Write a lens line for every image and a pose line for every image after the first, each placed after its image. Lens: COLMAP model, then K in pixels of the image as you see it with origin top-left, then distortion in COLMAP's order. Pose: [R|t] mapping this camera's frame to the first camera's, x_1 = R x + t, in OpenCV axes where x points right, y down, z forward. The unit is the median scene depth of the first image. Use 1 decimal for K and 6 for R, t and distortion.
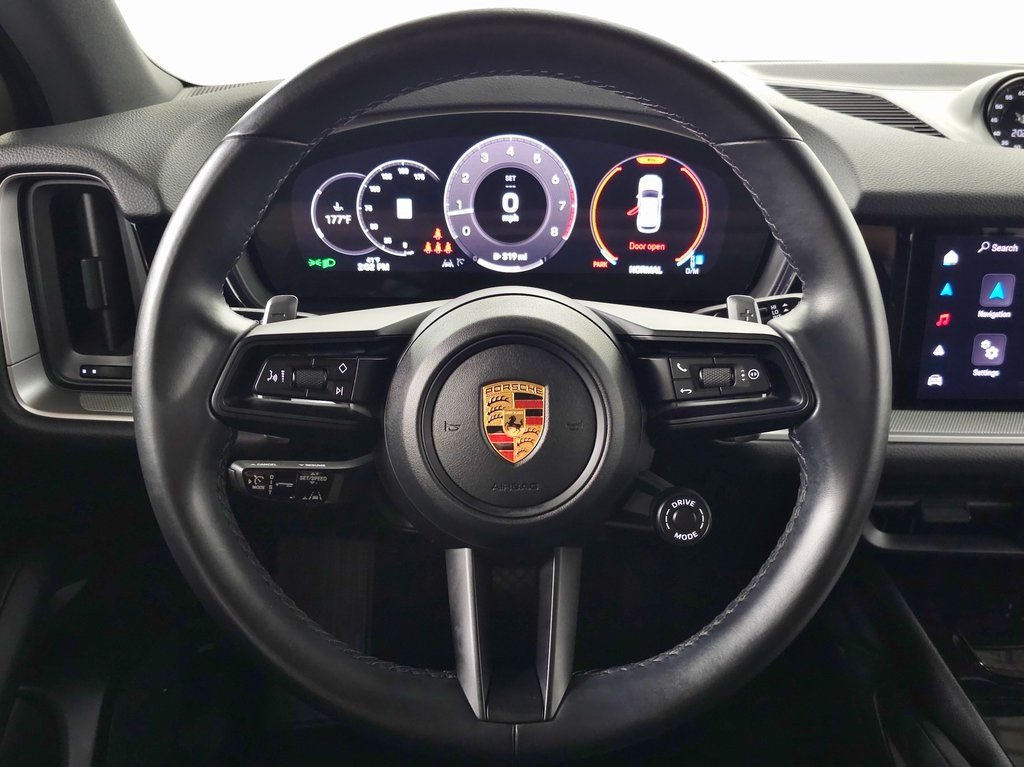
lens RADIAL K [[934.3, 0, 527.4], [0, 934.3, 403.5], [0, 0, 1]] dist [0.040086, -0.069905]
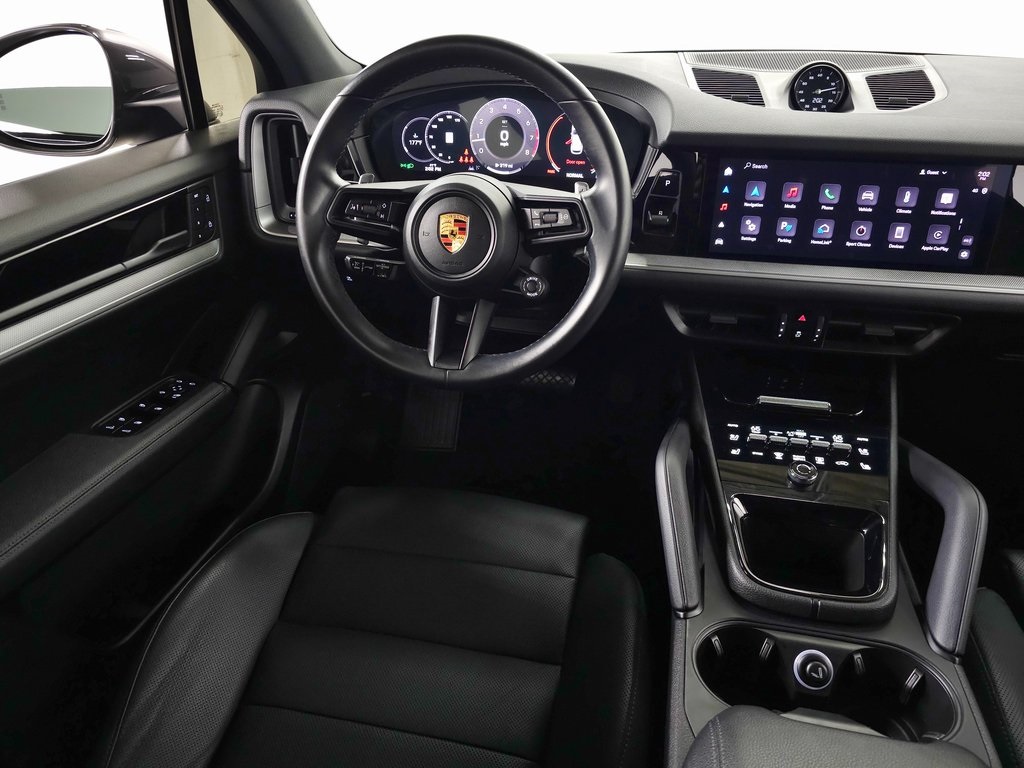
lens RADIAL K [[707.1, 0, 514.0], [0, 707.1, 387.9], [0, 0, 1]] dist [0.052035, -0.052041]
pose [[0.974858, 0.095052, -0.201535, 0.359270], [-0.073830, 0.991148, 0.110336, 0.135174], [0.210239, -0.092683, 0.973247, -0.453512]]
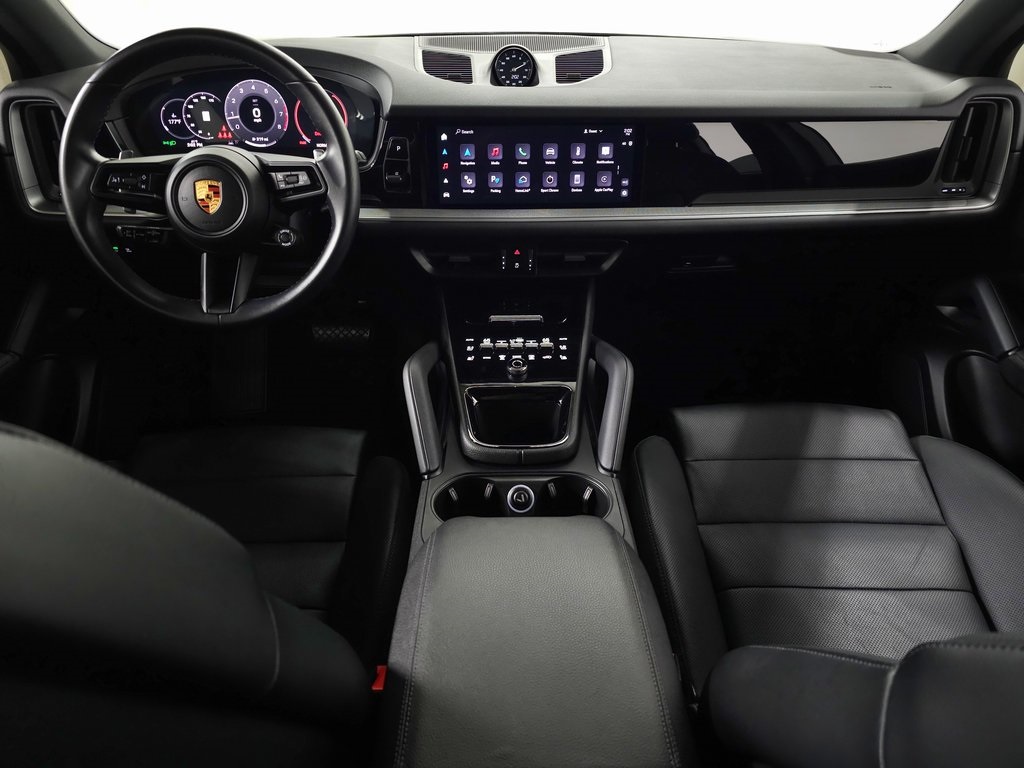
lens RADIAL K [[707.1, 0, 511.4], [0, 707.1, 389.0], [0, 0, 1]] dist [0.052035, -0.052041]
pose [[0.999854, -0.015138, 0.007937, 0.580335], [0.013940, 0.990898, 0.133892, 0.213766], [-0.009892, -0.133762, 0.990964, -0.754921]]
